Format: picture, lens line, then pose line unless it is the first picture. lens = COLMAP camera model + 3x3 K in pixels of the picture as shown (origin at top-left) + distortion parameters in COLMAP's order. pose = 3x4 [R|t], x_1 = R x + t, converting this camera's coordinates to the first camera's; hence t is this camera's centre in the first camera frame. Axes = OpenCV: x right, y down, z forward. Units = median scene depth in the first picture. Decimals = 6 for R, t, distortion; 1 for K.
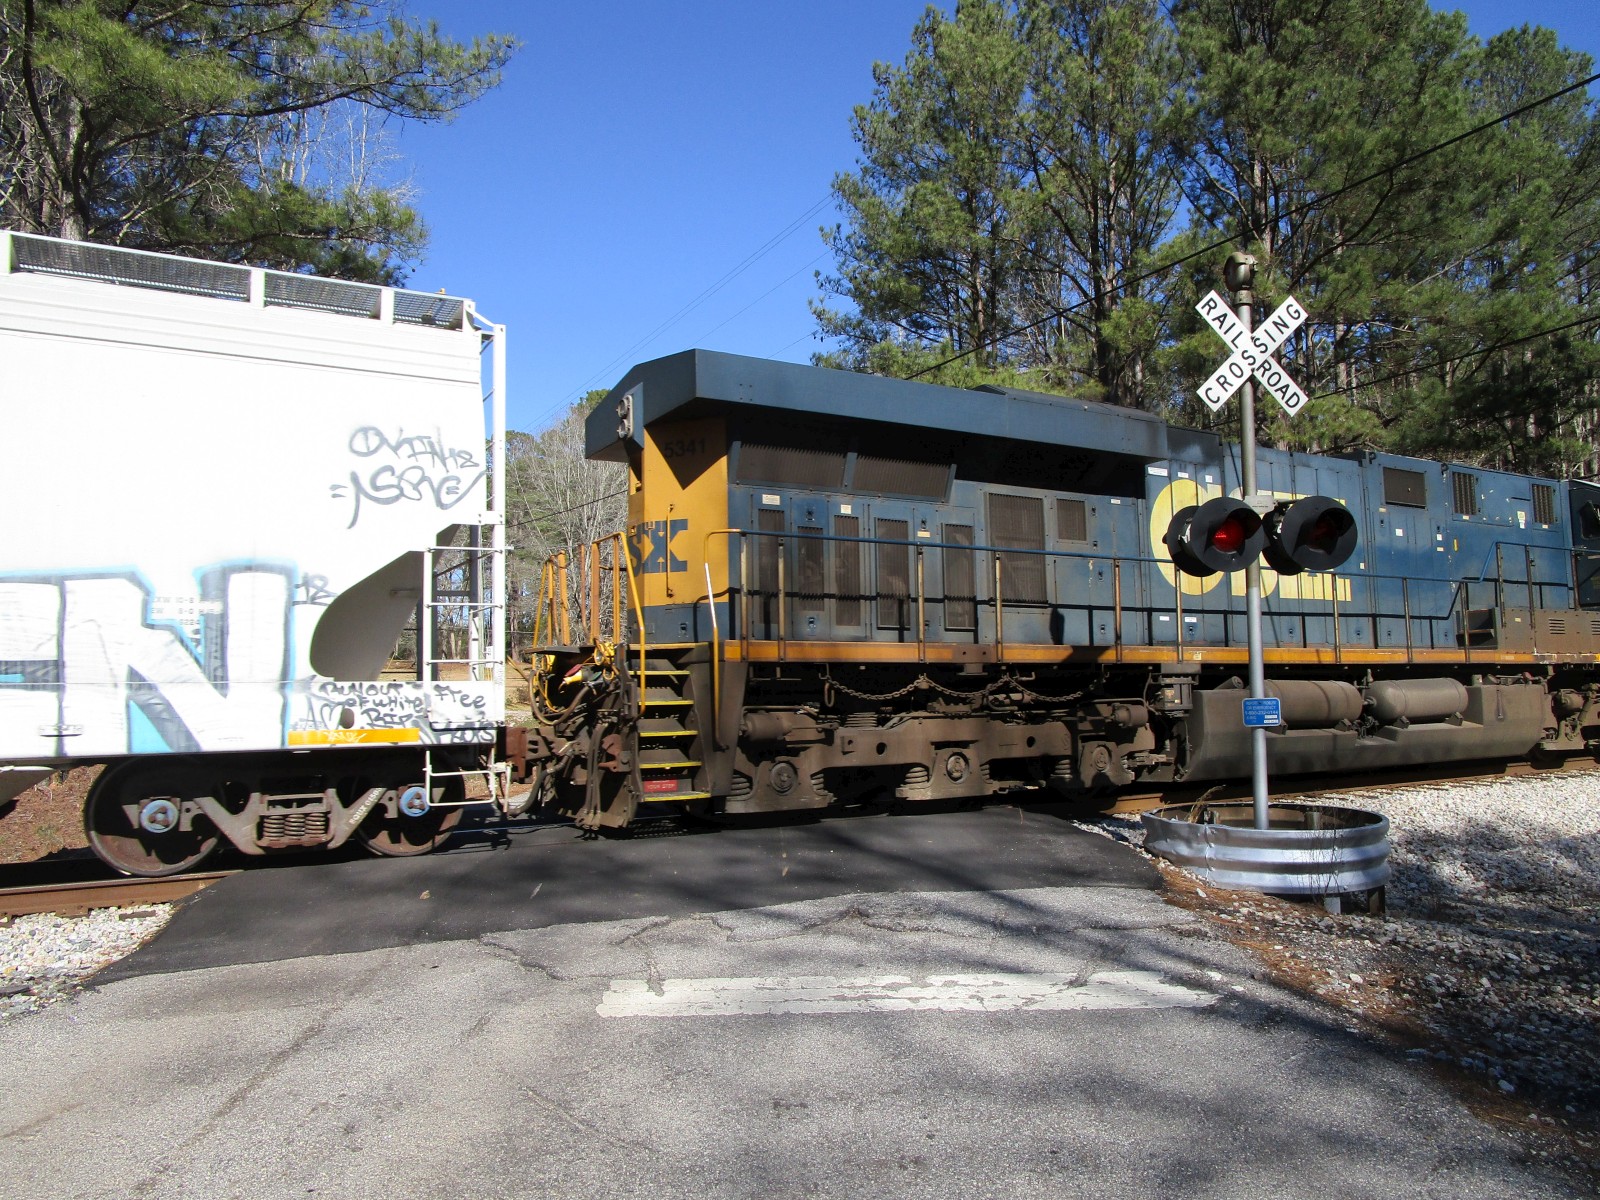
lens RADIAL K [[964.5, 0, 808.7], [0, 964.5, 599.7], [0, 0, 1]] dist [0.004502, 0.000222]
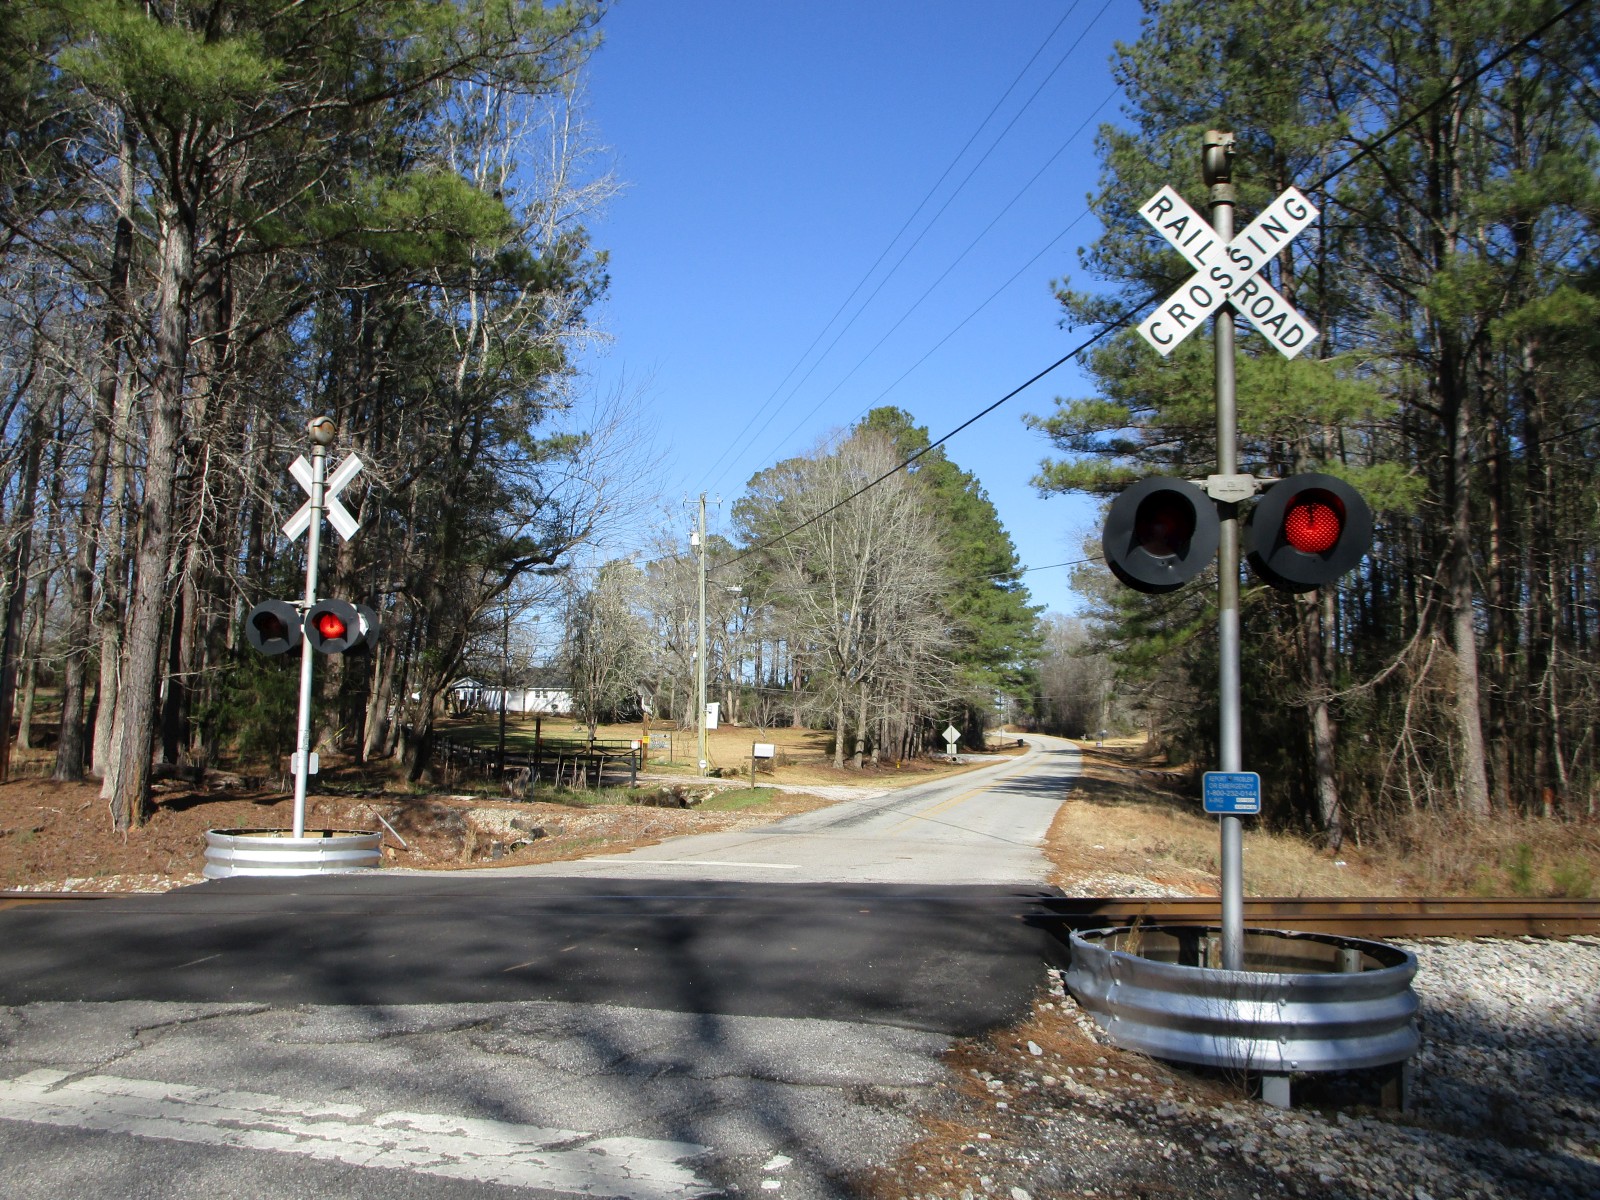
lens RADIAL K [[1181.4, 0, 803.3], [0, 1181.4, 598.5], [0, 0, 1]] dist [-0.000259, -0.002285]
pose [[0.975619, 0.007393, -0.219345, 0.349048], [-0.017499, 0.998871, -0.044166, 0.022055], [0.218771, 0.046928, 0.974647, 0.118319]]
